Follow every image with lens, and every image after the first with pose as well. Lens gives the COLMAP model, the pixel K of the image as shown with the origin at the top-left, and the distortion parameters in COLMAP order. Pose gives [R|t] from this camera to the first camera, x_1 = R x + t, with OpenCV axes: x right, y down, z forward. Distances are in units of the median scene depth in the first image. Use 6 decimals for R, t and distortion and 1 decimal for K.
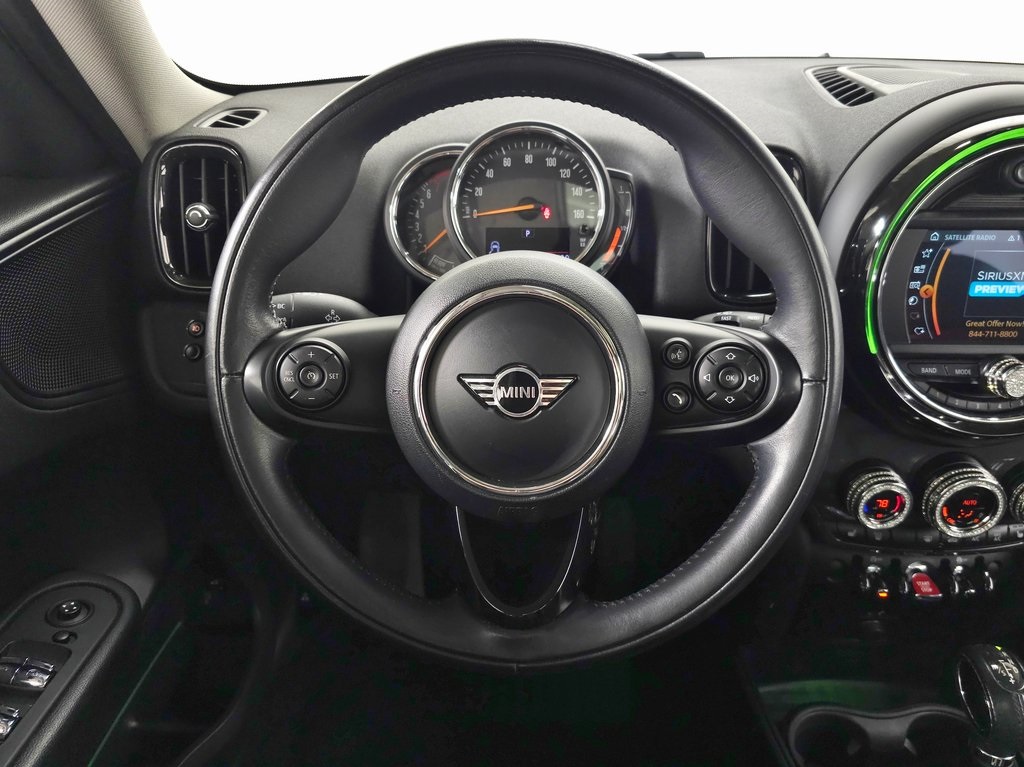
lens RADIAL K [[706.6, 0, 503.8], [0, 706.6, 381.1], [0, 0, 1]] dist [0.034301, -0.050352]
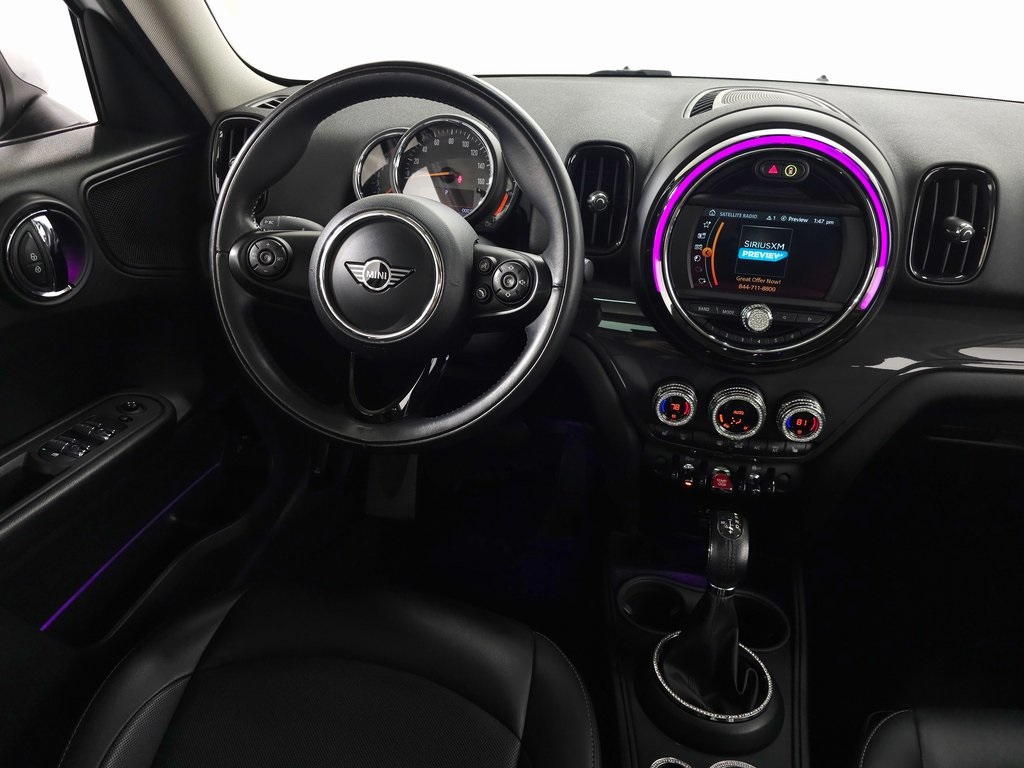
lens RADIAL K [[699.9, 0, 508.0], [0, 699.9, 380.4], [0, 0, 1]] dist [0.052658, -0.077499]
pose [[0.982015, 0.113737, -0.150699, 0.431120], [-0.113713, 0.993475, 0.008805, 0.152581], [0.150717, 0.008490, 0.988540, -0.417618]]
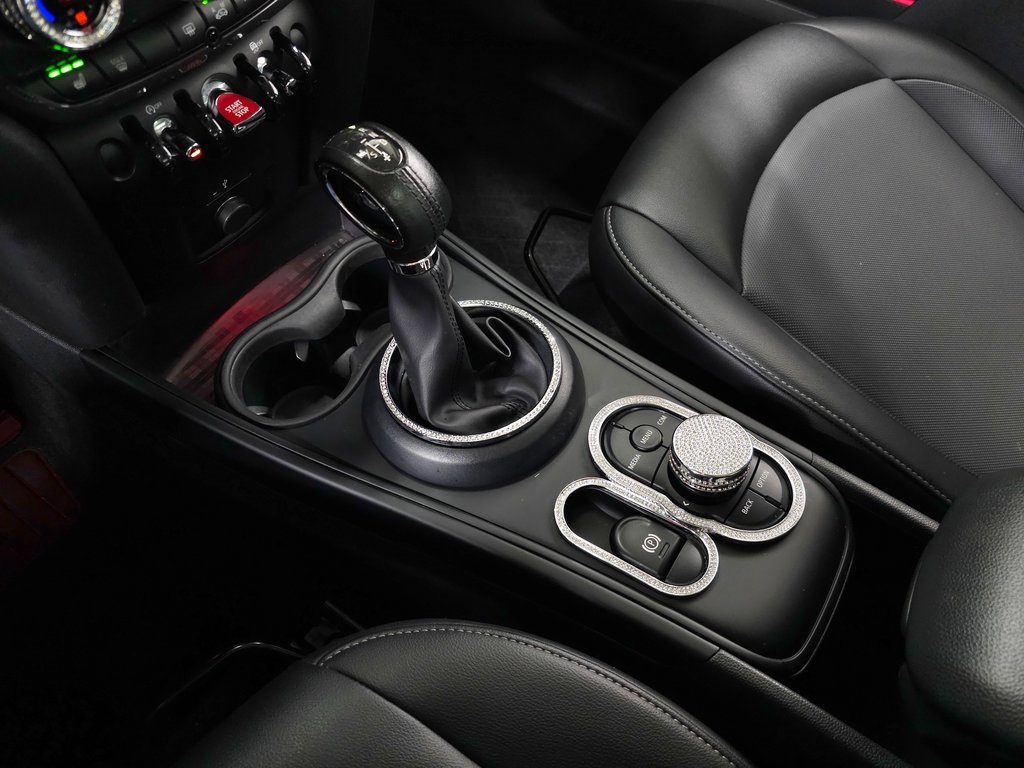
lens RADIAL K [[687.4, 0, 512.0], [0, 687.4, 384.0], [0, 0, 1]] dist [0.010465, 0.000517]
pose [[0.549493, -0.687938, 0.474128, 0.288385], [0.361046, 0.707276, 0.607788, 0.196526], [-0.753460, -0.162793, 0.637021, 0.406766]]
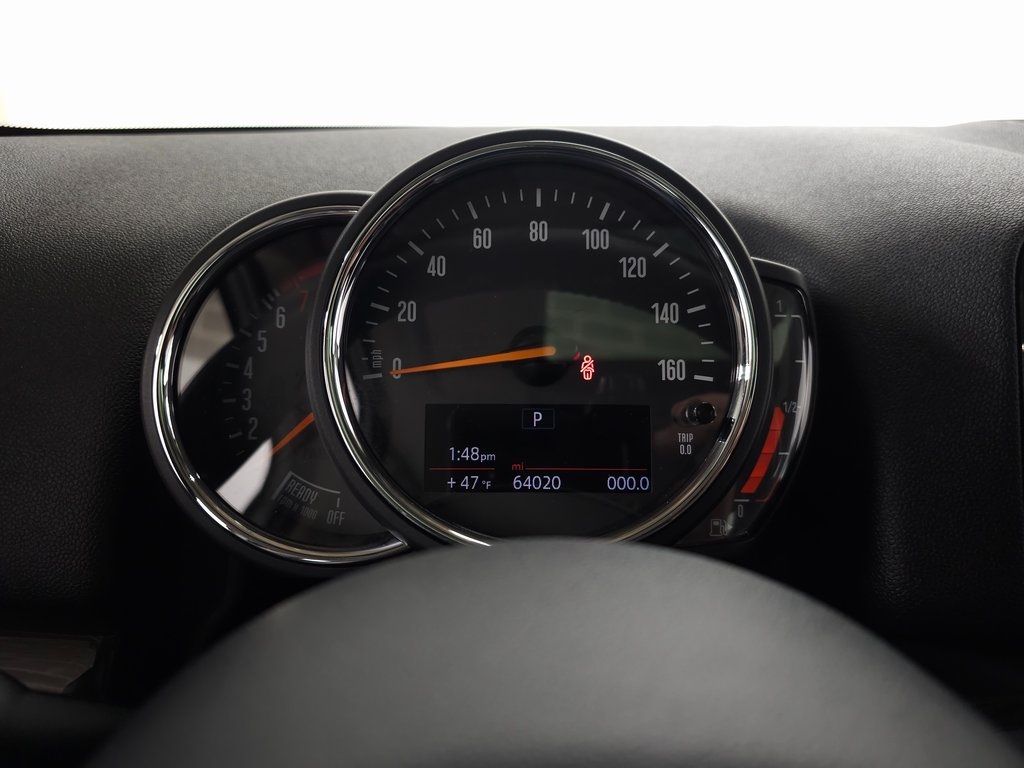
lens RADIAL K [[703.9, 0, 512.0], [0, 703.9, 384.0], [0, 0, 1]] dist [0.044900, -0.051950]
pose [[0.999394, 0.002087, 0.034745, 0.007707], [0.003813, 0.985630, -0.168878, -0.168897], [-0.034598, 0.168908, 0.985024, 0.645822]]
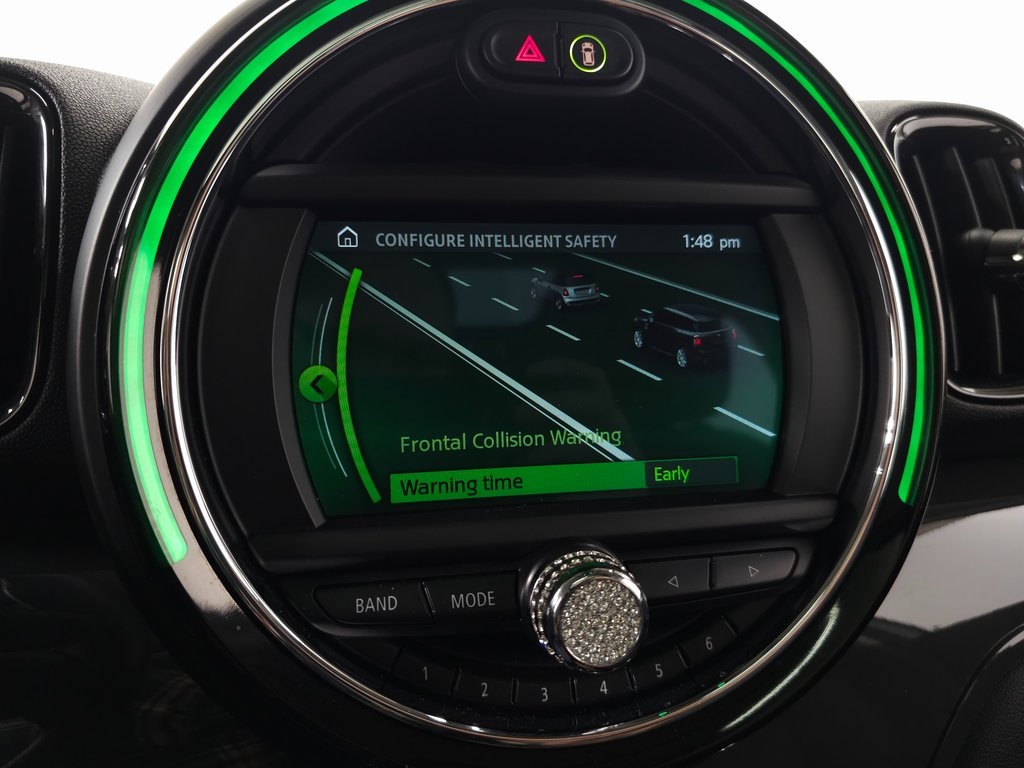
lens RADIAL K [[690.2, 0, 513.3], [0, 690.2, 383.4], [0, 0, 1]] dist [0.004726, 0.000919]
pose [[0.979500, -0.031139, 0.199021, 0.583259], [0.091094, 0.949662, -0.299741, -0.010138], [-0.179669, 0.311726, 0.933031, 0.627134]]
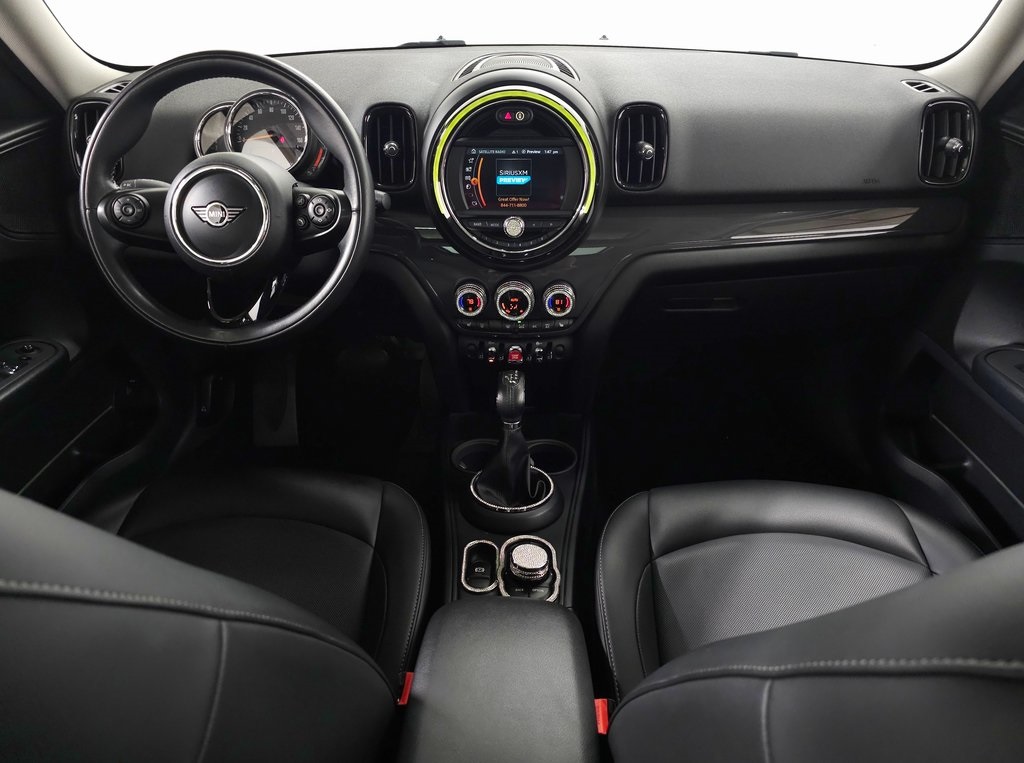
lens RADIAL K [[703.9, 0, 512.0], [0, 703.9, 381.5], [0, 0, 1]] dist [0.044900, -0.051950]
pose [[0.999906, 0.004004, -0.013113, 0.696856], [-0.003454, 0.999124, 0.041714, 0.317100], [0.013268, -0.041665, 0.999044, -0.874421]]
